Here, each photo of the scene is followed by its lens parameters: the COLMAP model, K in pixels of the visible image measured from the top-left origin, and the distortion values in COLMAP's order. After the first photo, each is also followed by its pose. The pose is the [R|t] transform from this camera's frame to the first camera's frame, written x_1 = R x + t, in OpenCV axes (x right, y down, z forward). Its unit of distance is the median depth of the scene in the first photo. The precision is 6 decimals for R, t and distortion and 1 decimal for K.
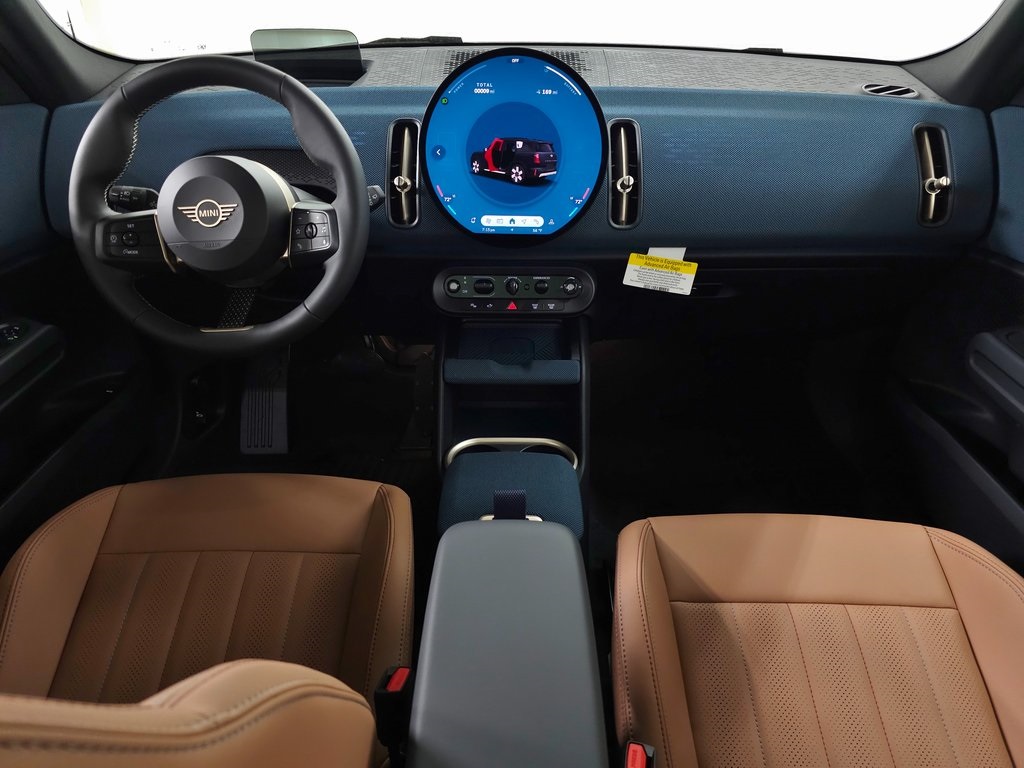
lens RADIAL K [[687.2, 0, 508.1], [0, 687.2, 388.2], [0, 0, 1]] dist [0.033614, -0.067680]
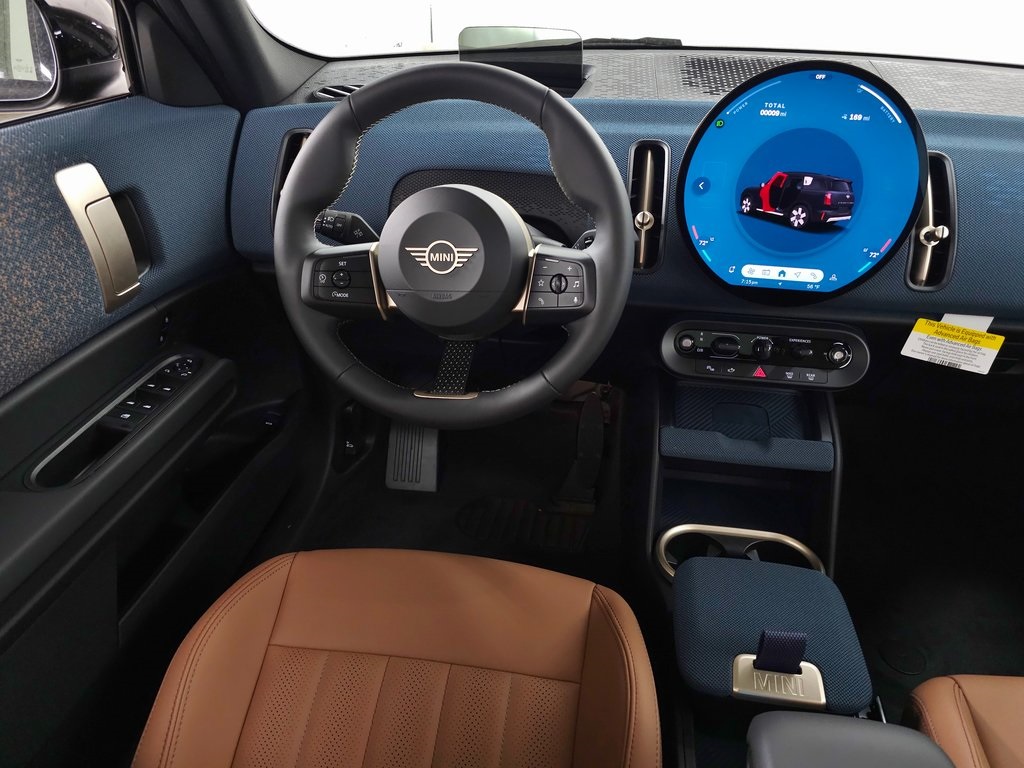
lens RADIAL K [[697.4, 0, 512.0], [0, 697.4, 384.0], [0, 0, 1]] dist [0.023294, -0.055439]
pose [[0.990076, 0.077757, -0.117058, -0.204963], [-0.077944, 0.996953, 0.002985, -0.095260], [0.116934, 0.006169, 0.993121, 0.162133]]
